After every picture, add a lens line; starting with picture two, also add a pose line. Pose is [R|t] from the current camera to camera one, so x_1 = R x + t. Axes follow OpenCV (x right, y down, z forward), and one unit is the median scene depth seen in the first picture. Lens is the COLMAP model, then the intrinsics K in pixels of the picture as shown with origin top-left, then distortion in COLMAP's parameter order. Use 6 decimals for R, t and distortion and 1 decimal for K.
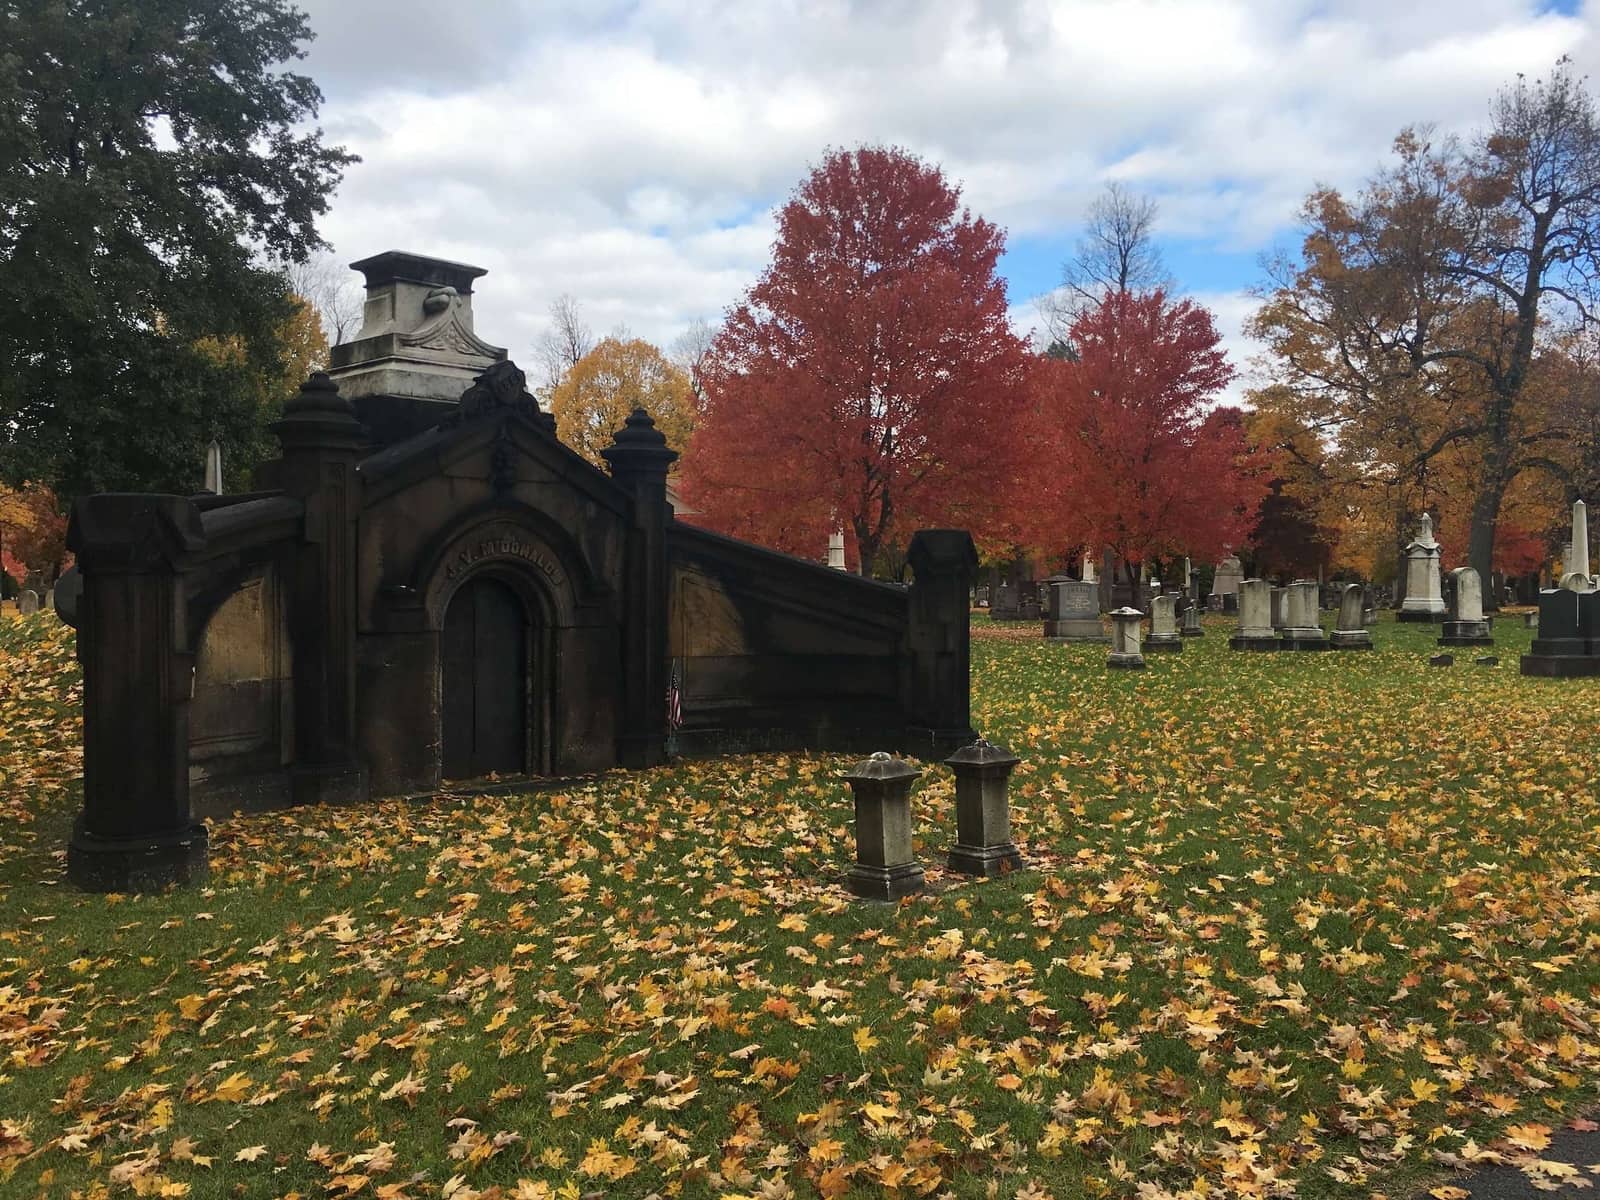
lens RADIAL K [[1341.0, 0, 800.1], [0, 1341.0, 577.4], [0, 0, 1]] dist [0.091365, -0.124901]
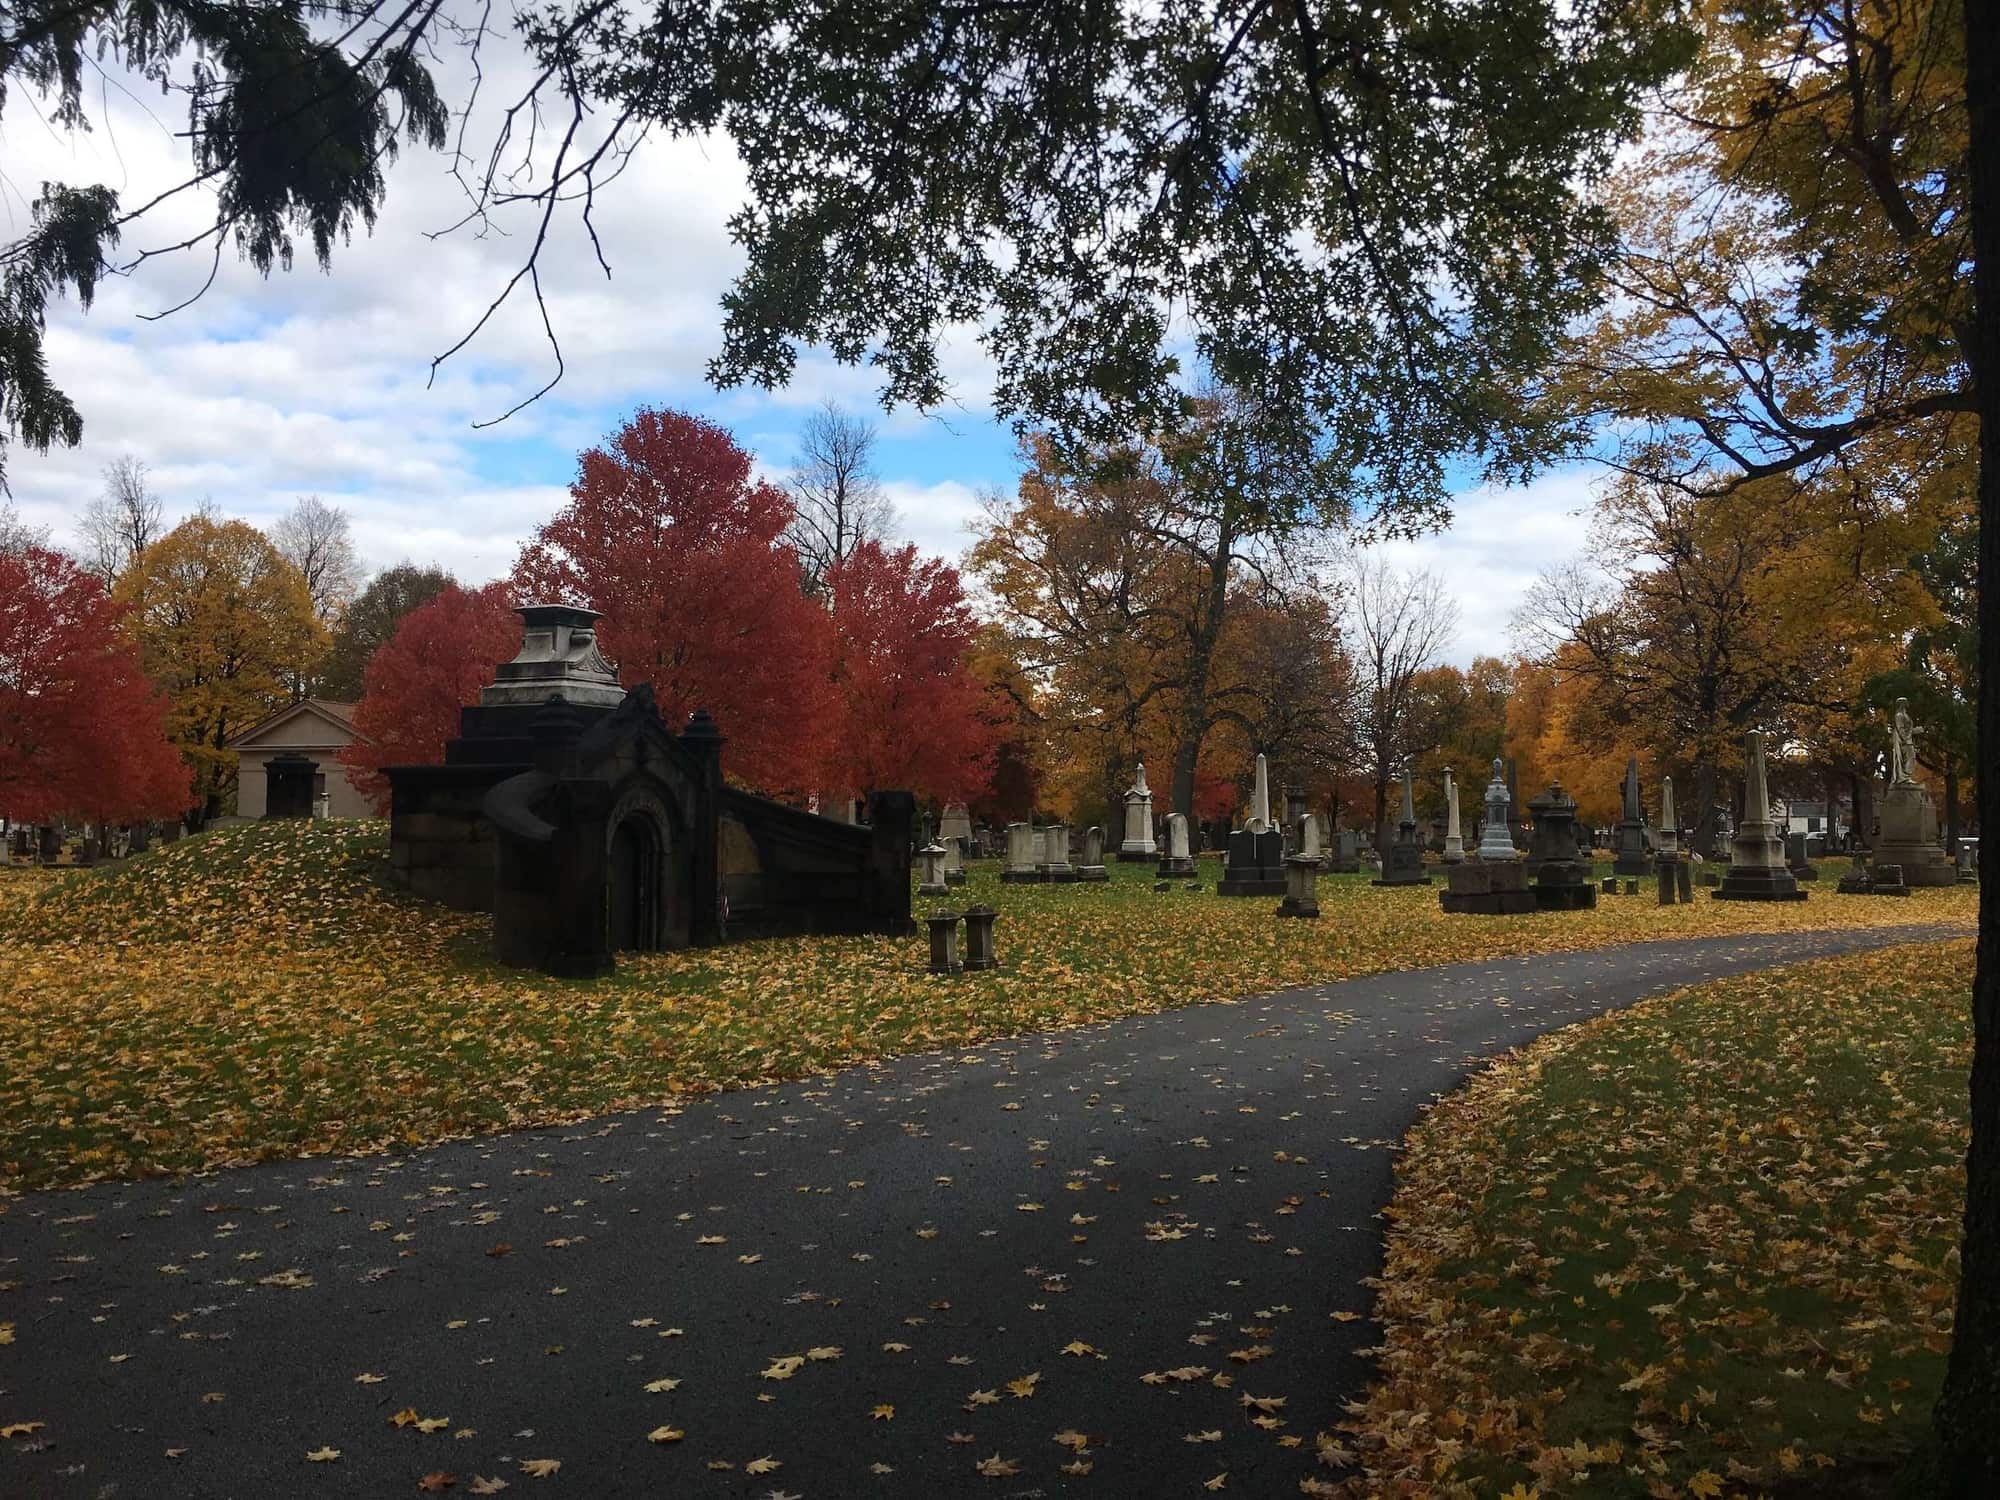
lens RADIAL K [[1598.9, 0, 1000.0], [0, 1598.9, 750.0], [0, 0, 1]] dist [-0.000454, 0.000250]
pose [[0.938191, 0.017379, 0.345681, -0.094323], [-0.002093, 0.999005, -0.044543, -0.000129], [-0.346111, 0.041066, 0.937294, -0.175754]]
